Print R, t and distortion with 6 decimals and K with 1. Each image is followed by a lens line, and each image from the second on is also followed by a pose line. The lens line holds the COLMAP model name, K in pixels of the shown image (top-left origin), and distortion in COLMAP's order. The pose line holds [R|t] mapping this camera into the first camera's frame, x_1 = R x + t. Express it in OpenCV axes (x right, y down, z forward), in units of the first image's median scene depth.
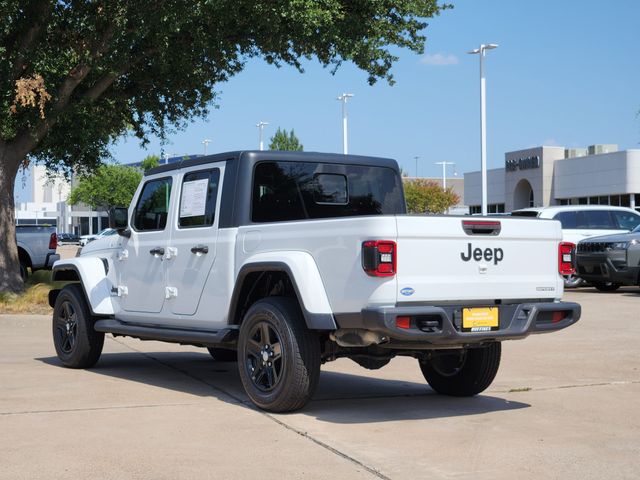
lens RADIAL K [[1242.0, 0, 320.0], [0, 1242.0, 240.0], [0, 0, 1]] dist [-0.462892, 4.860444]
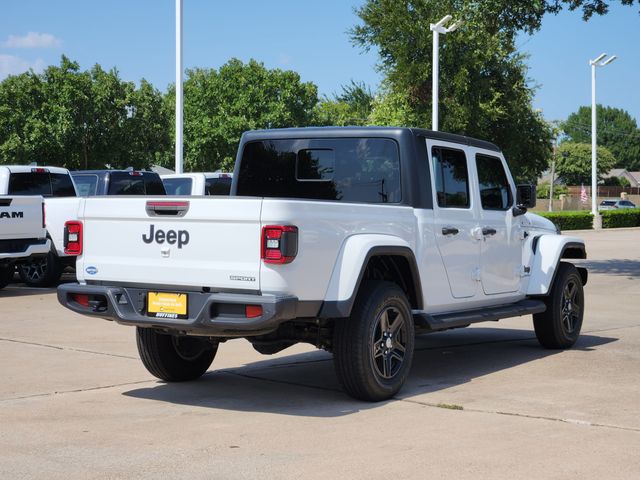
lens RADIAL K [[1261.8, 0, 320.0], [0, 1261.8, 240.0], [0, 0, 1]] dist [-0.501385, 3.775056]
pose [[0.427275, 0.028741, -0.903665, 1.032883], [-0.001500, 0.999516, 0.031081, -0.015648], [0.904121, -0.011925, 0.427111, 0.683580]]
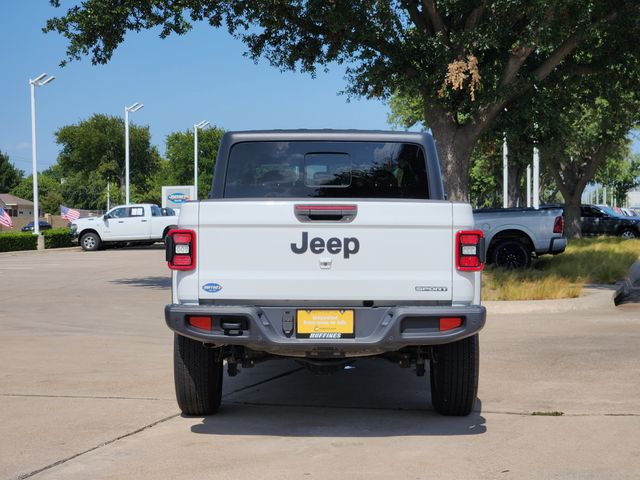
lens RADIAL K [[1242.0, 0, 320.0], [0, 1242.0, 240.0], [0, 0, 1]] dist [-0.462892, 4.860444]
pose [[0.823986, 0.004211, -0.566595, 0.589405], [0.004321, 0.999897, 0.013715, -0.003410], [0.566594, -0.013749, 0.823882, 0.306781]]
